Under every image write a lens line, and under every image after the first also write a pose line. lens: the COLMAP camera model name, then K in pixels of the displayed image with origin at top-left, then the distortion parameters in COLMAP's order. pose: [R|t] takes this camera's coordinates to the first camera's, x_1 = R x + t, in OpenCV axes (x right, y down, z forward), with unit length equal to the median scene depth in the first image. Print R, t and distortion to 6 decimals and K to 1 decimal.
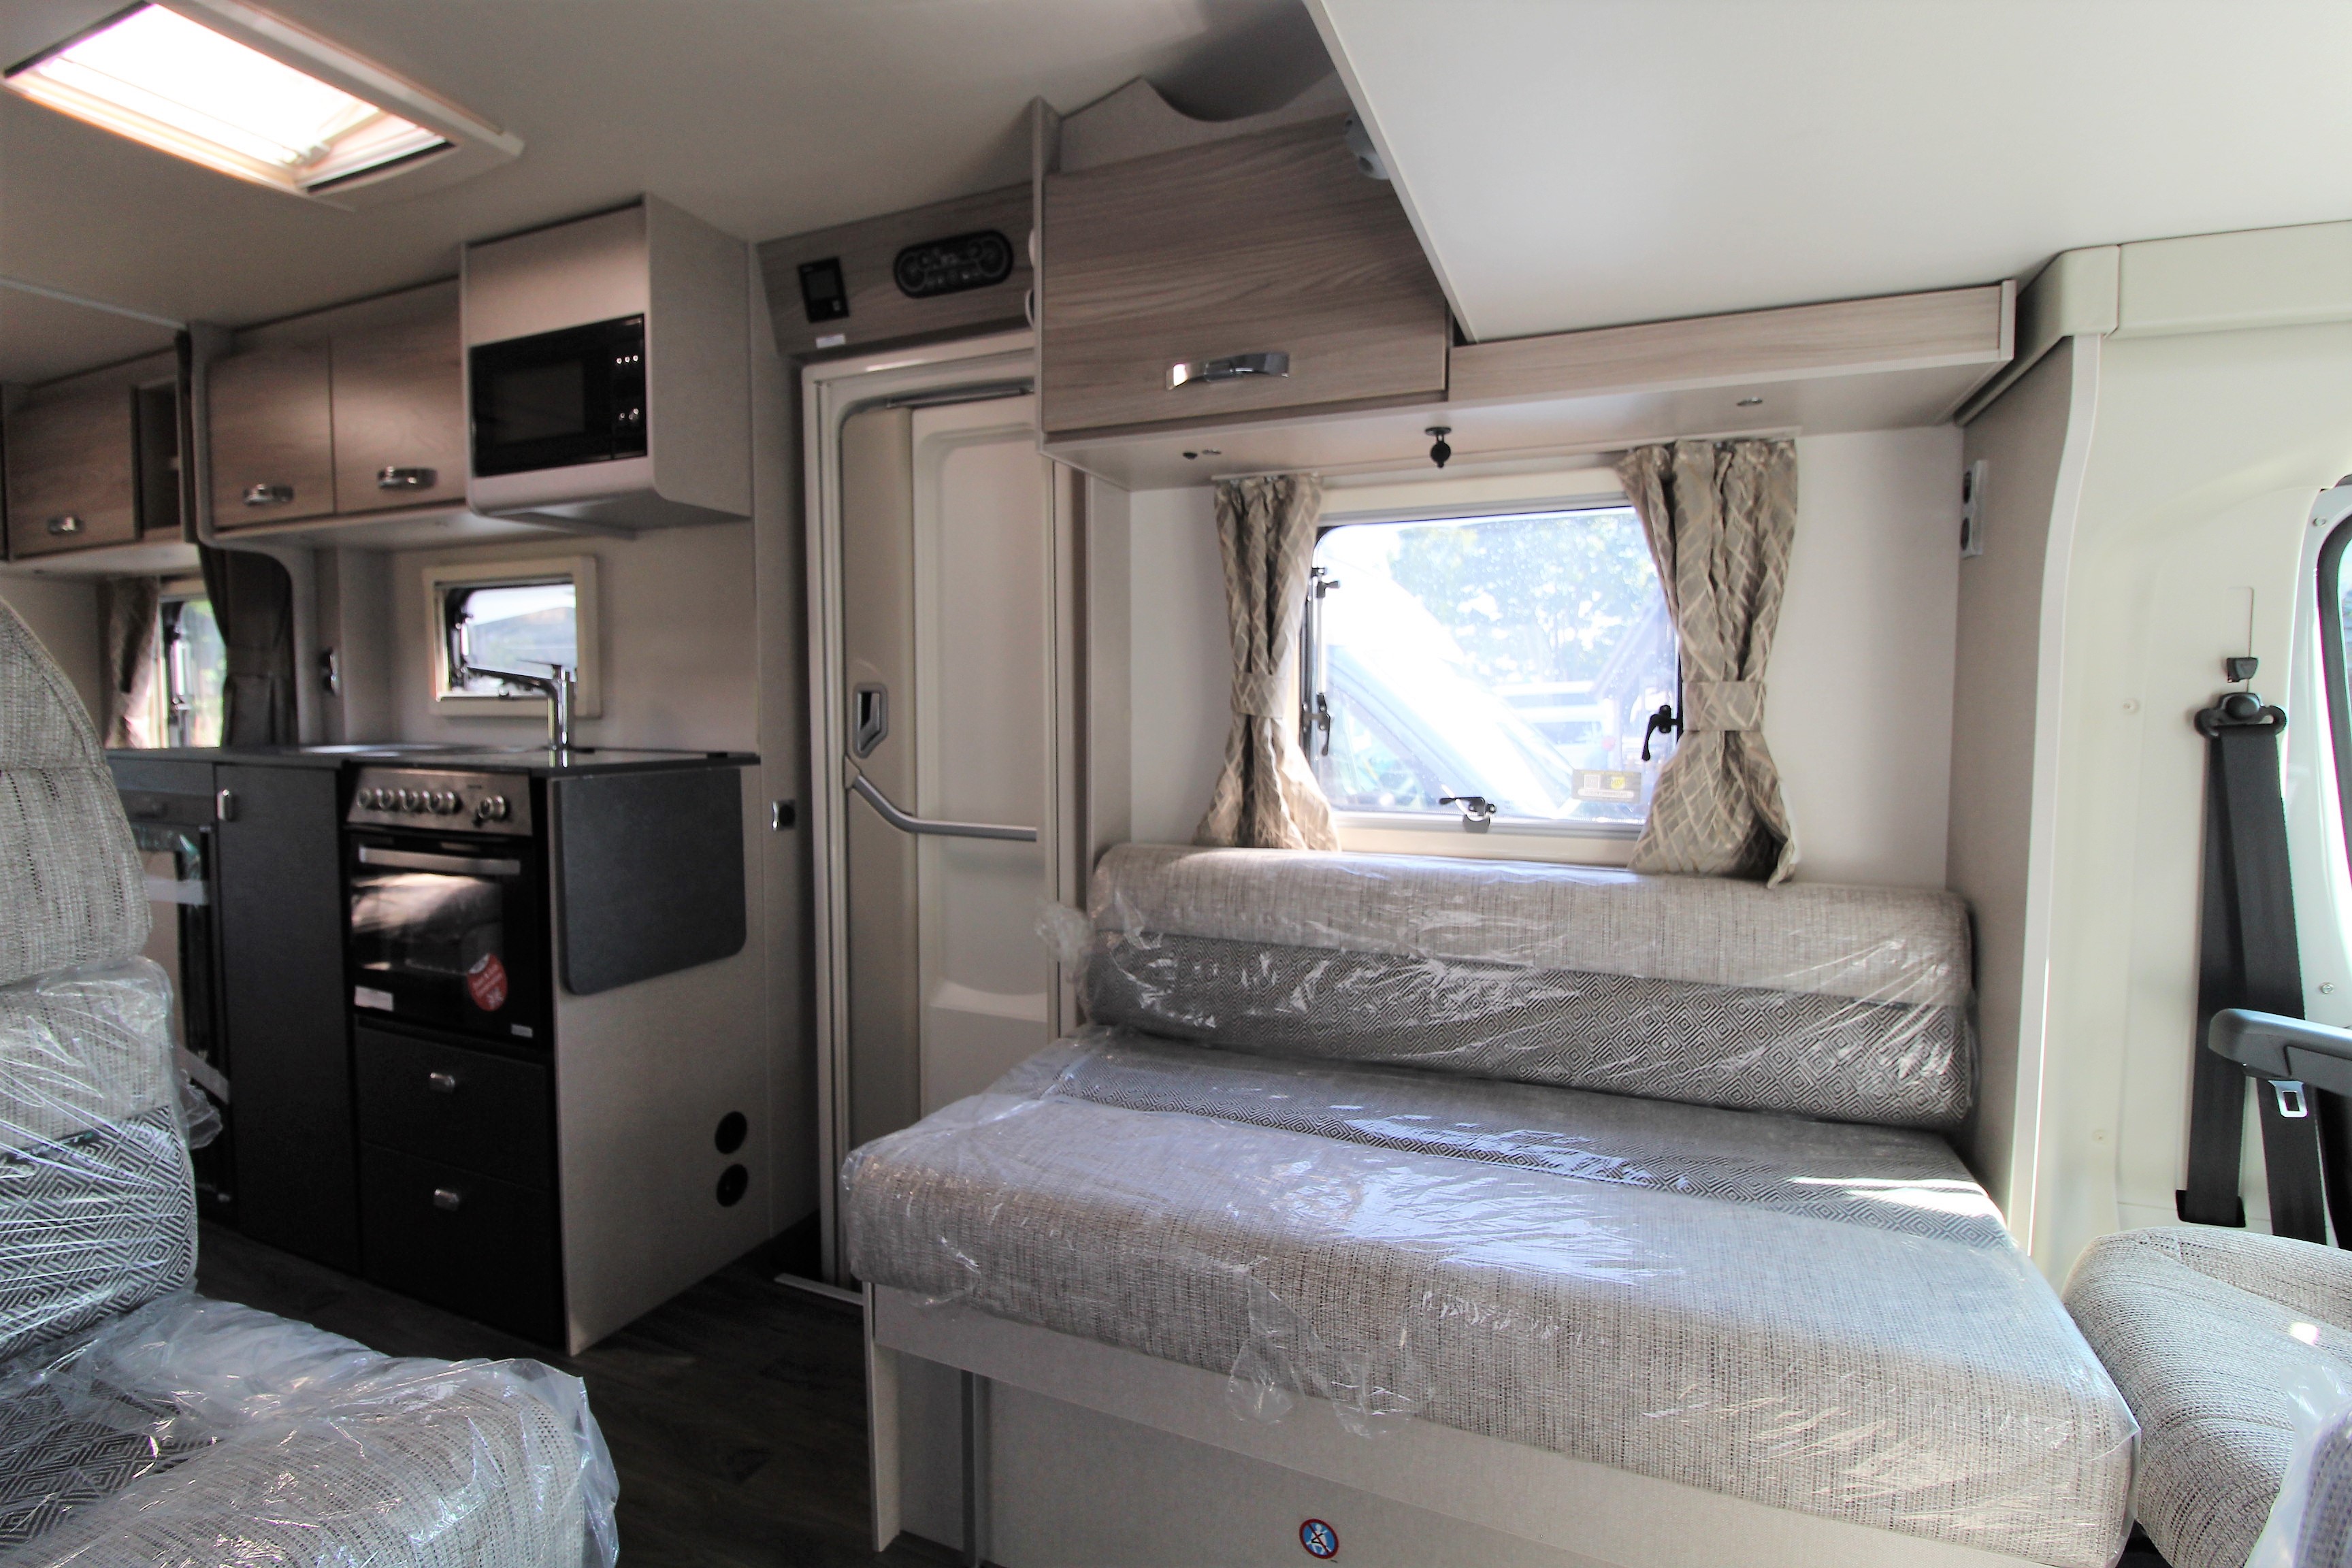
lens RADIAL K [[1089.5, 0, 1175.4], [0, 1089.5, 768.5], [0, 0, 1]] dist [0.000547, -0.010943]
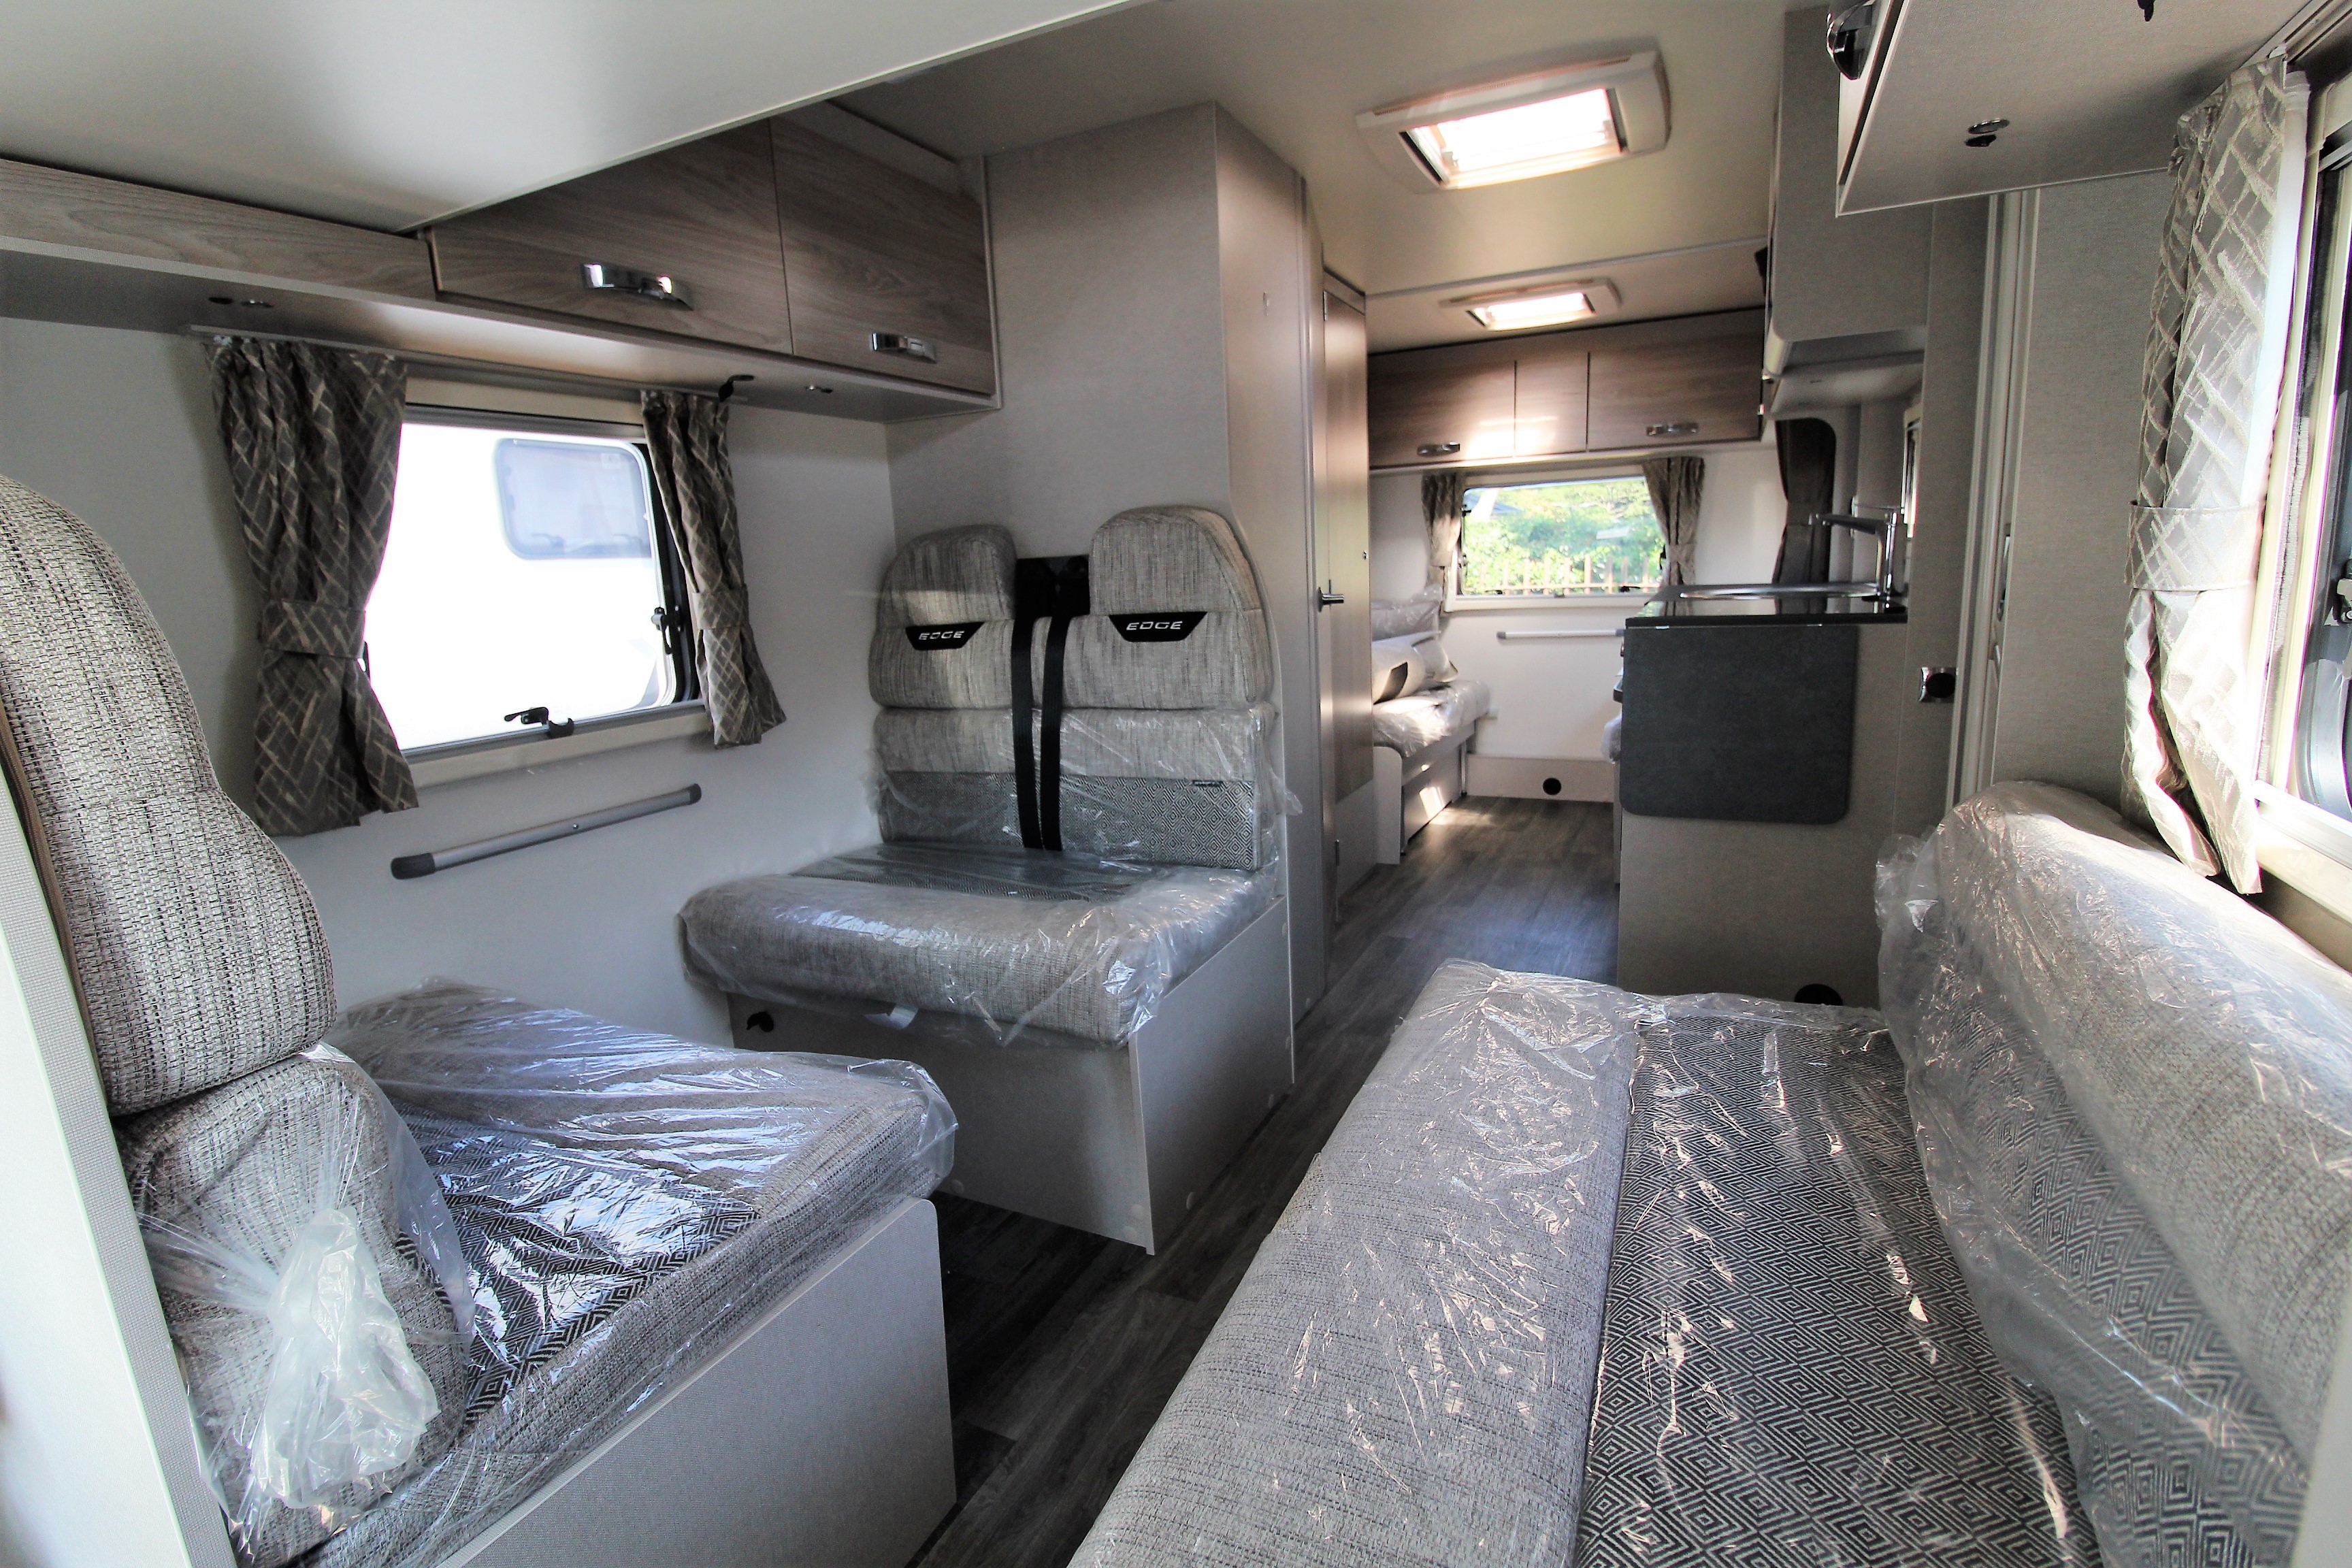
lens RADIAL K [[1089.5, 0, 1175.4], [0, 1089.5, 768.5], [0, 0, 1]] dist [0.000547, -0.010943]
pose [[-0.051919, 0.185960, -0.981185, 0.520665], [-0.013924, 0.982279, 0.186905, -0.044433], [0.998554, 0.023366, -0.048410, 0.462032]]
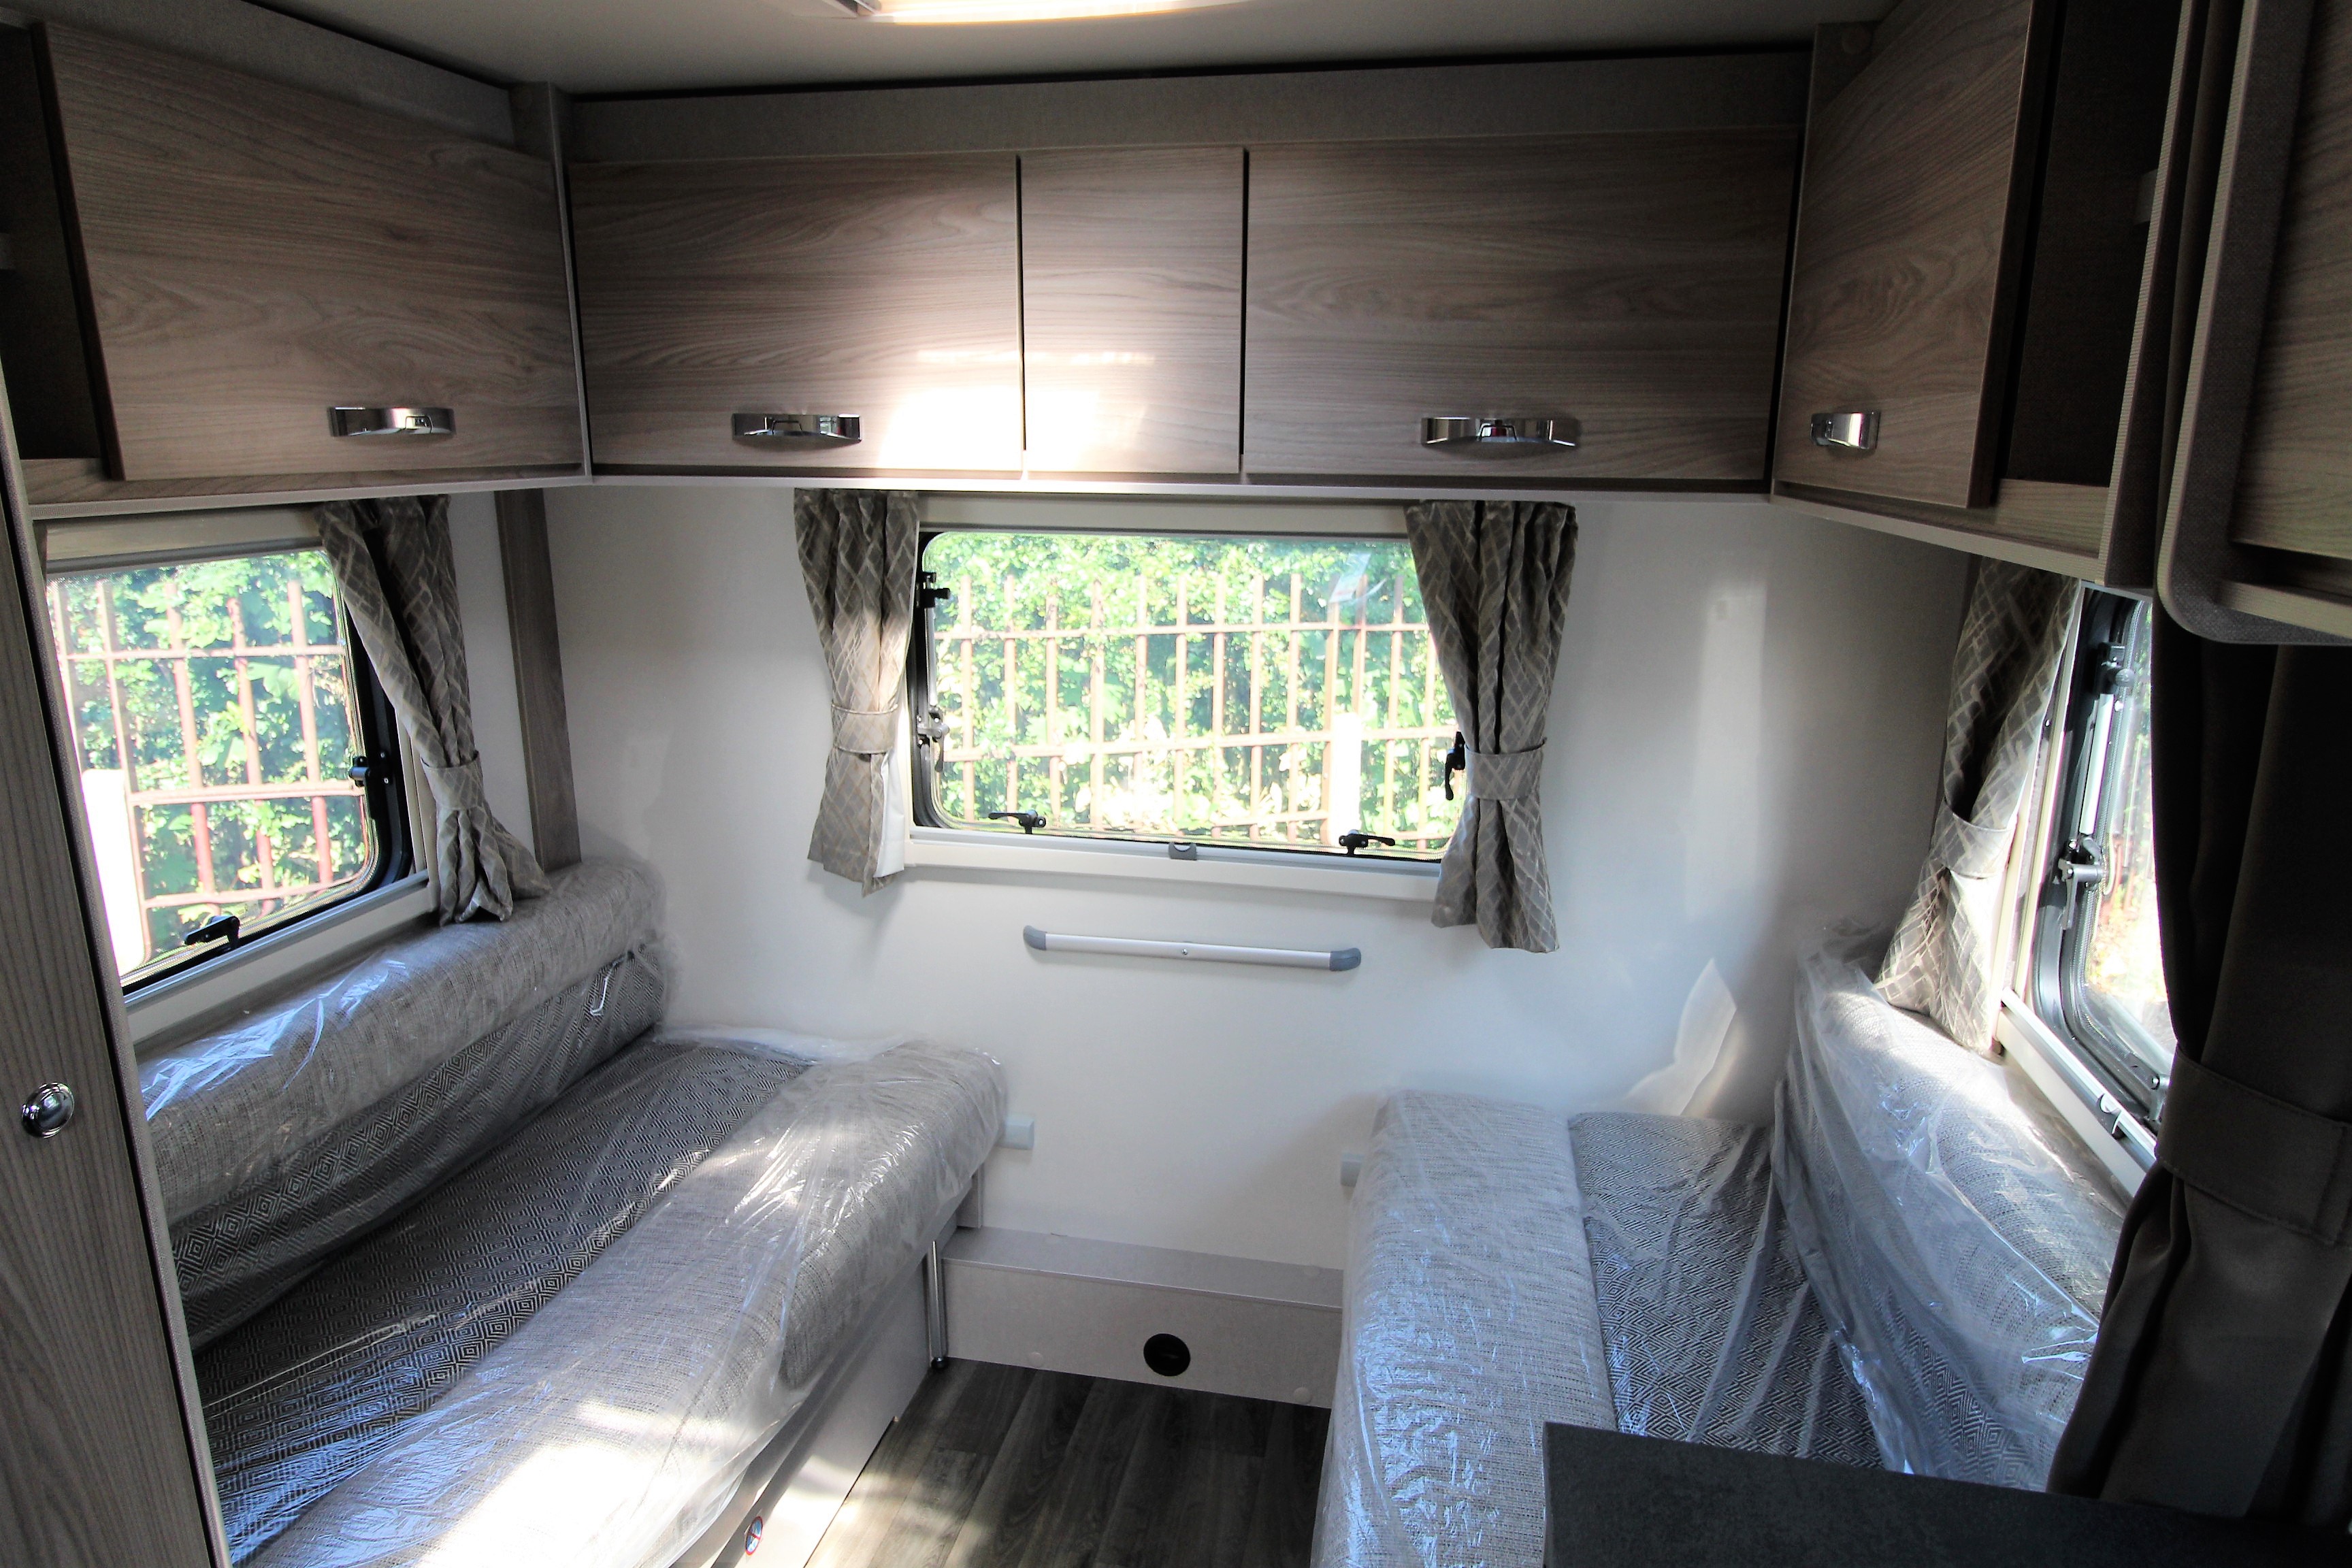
lens RADIAL K [[1415.7, 0, 1176.0], [0, 1415.7, 784.0], [0, 0, 1]] dist [0.001047, -0.002643]
pose [[0.203670, 0.232916, -0.950930, -0.806948], [-0.061866, 0.972410, 0.224926, -0.265776], [0.977083, 0.013020, 0.212460, 0.906561]]
